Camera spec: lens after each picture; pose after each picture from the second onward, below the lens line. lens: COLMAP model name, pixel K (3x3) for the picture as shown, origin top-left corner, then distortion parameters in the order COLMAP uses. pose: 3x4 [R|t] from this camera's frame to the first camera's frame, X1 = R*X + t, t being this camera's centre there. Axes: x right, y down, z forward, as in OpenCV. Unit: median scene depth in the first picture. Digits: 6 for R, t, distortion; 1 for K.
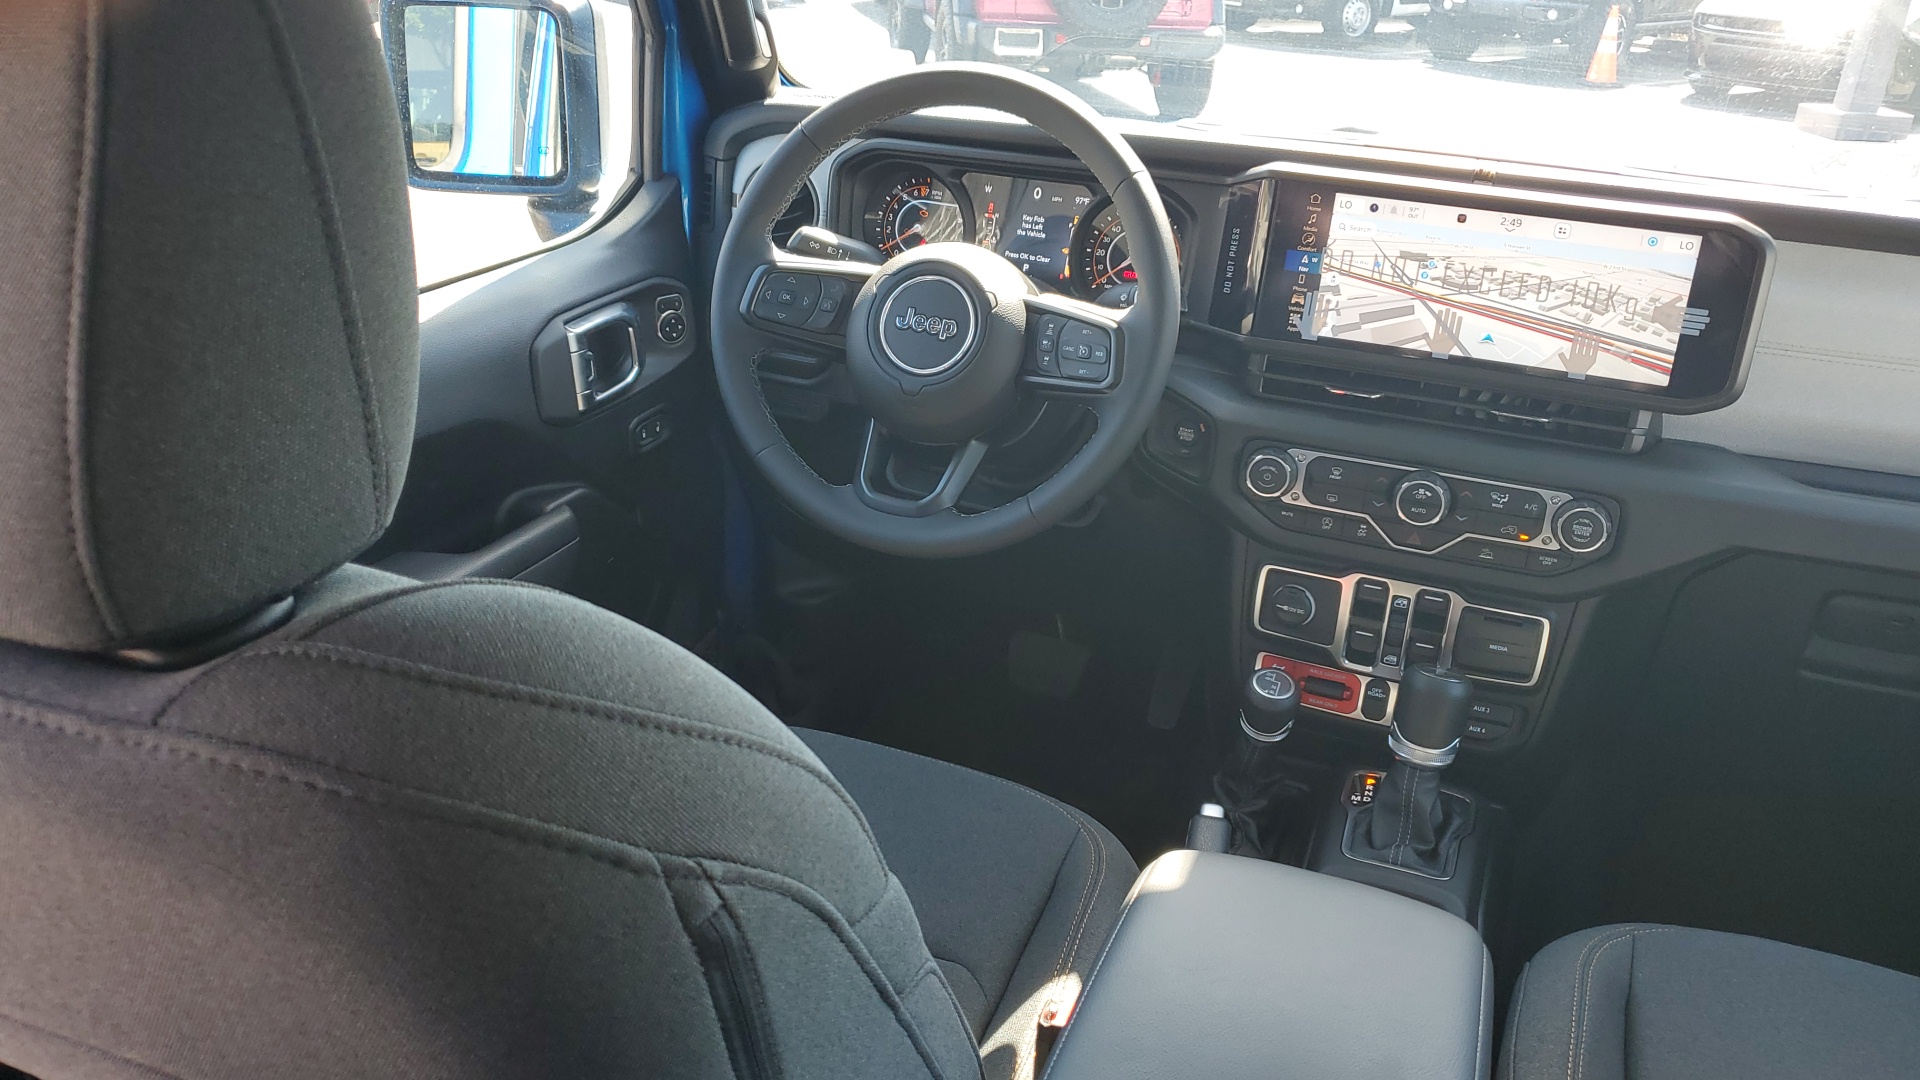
lens RADIAL K [[1460.7, 0, 983.5], [0, 1460.7, 573.7], [0, 0, 1]] dist [0.091168, -0.210141]
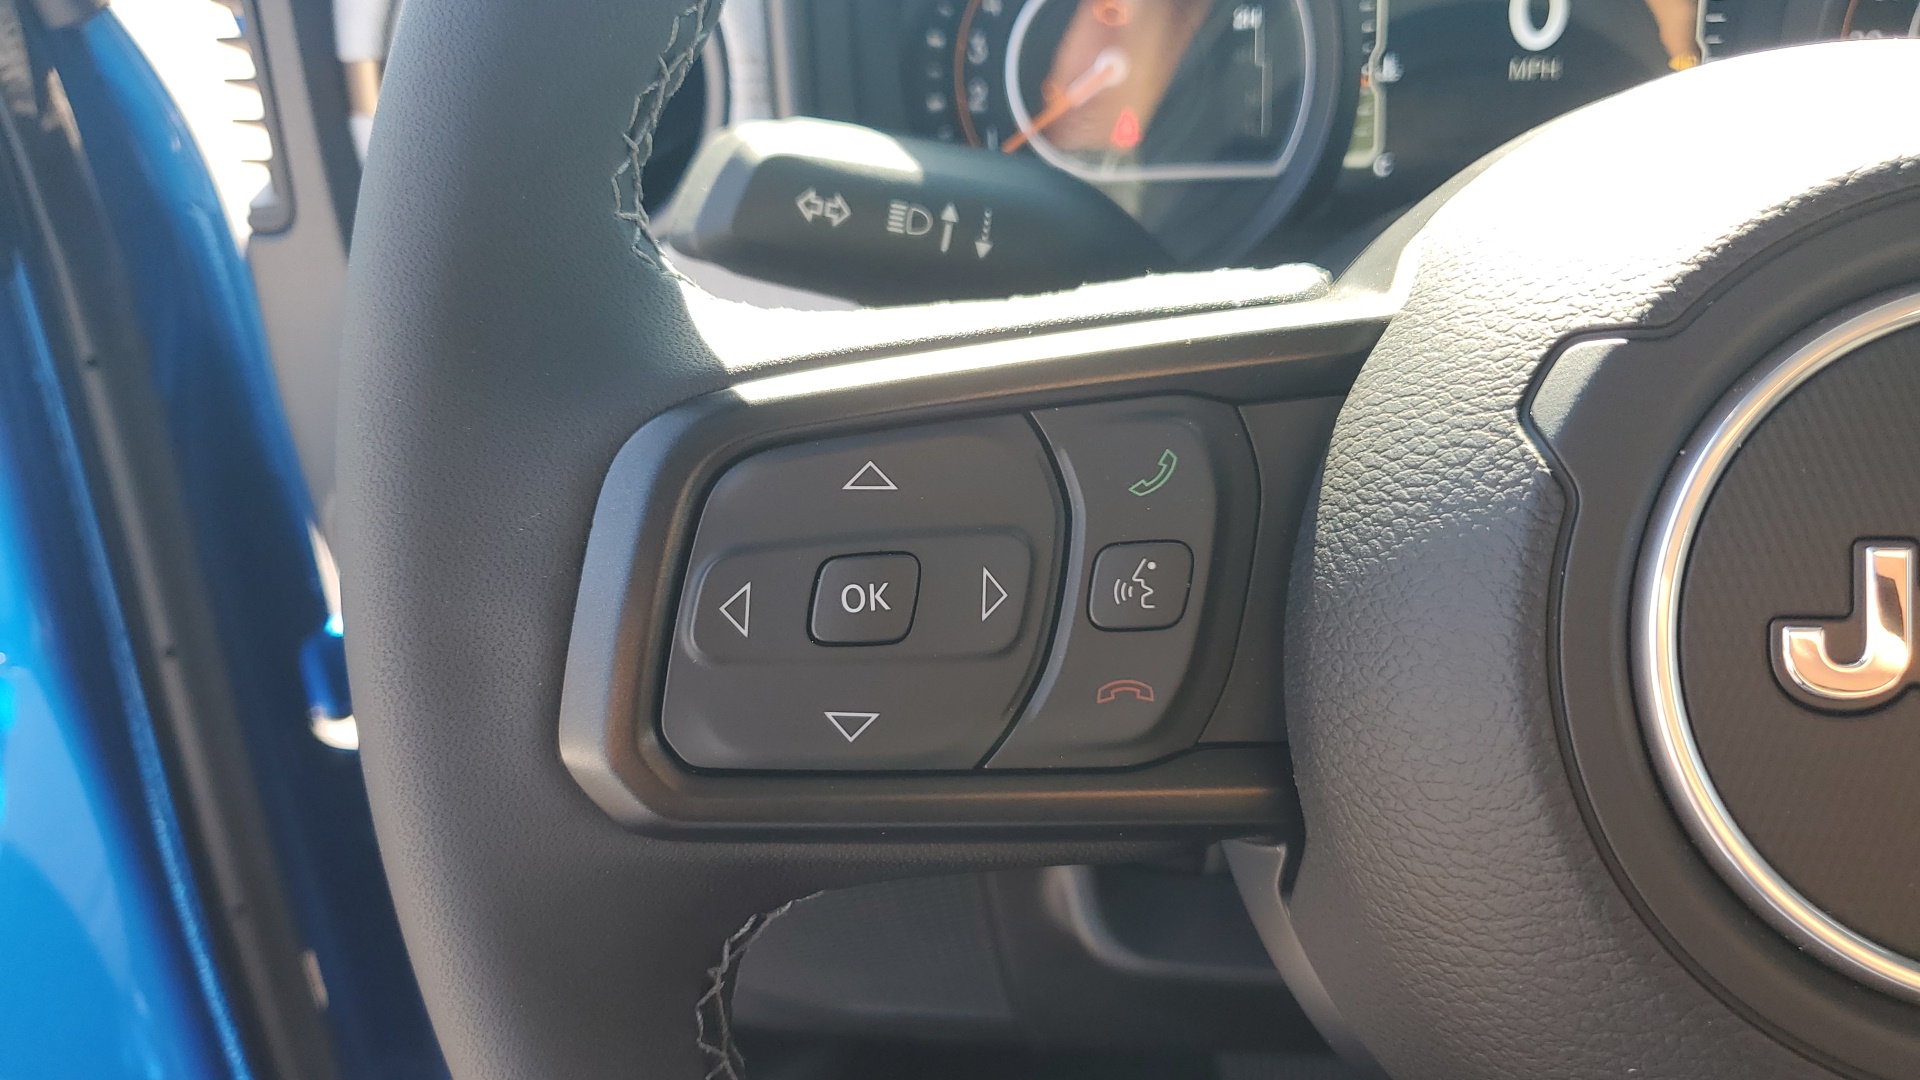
lens RADIAL K [[1460.7, 0, 983.5], [0, 1460.7, 573.7], [0, 0, 1]] dist [0.091168, -0.210141]
pose [[0.960268, -0.215044, 0.177882, -0.151825], [0.201961, 0.975354, 0.088860, -0.205484], [-0.192606, -0.049404, 0.980032, 0.877543]]
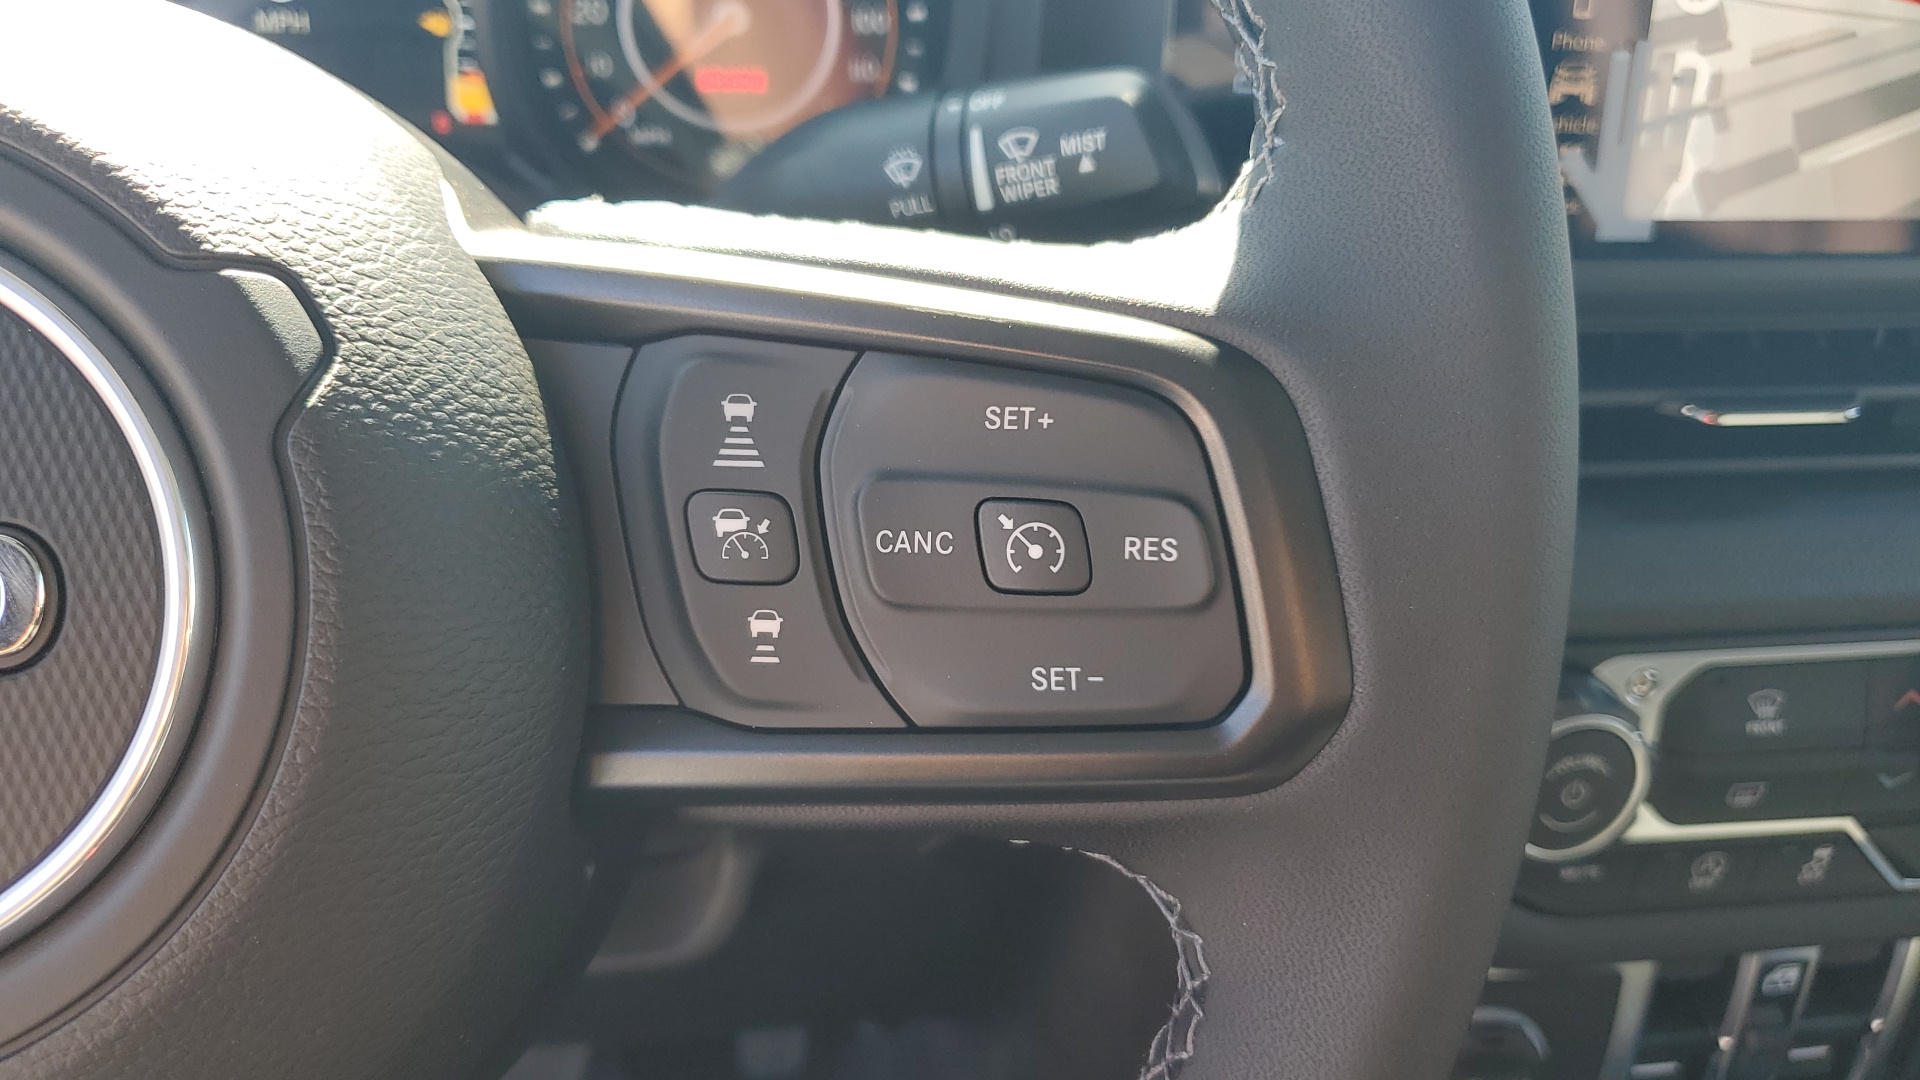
lens RADIAL K [[1468.5, 0, 917.2], [0, 1468.5, 535.7], [0, 0, 1]] dist [0.013676, 0.005260]
pose [[0.861296, -0.245323, 0.444955, -0.009506], [0.208221, 0.969225, 0.131324, -0.170541], [-0.463479, -0.020460, 0.885872, 0.837995]]
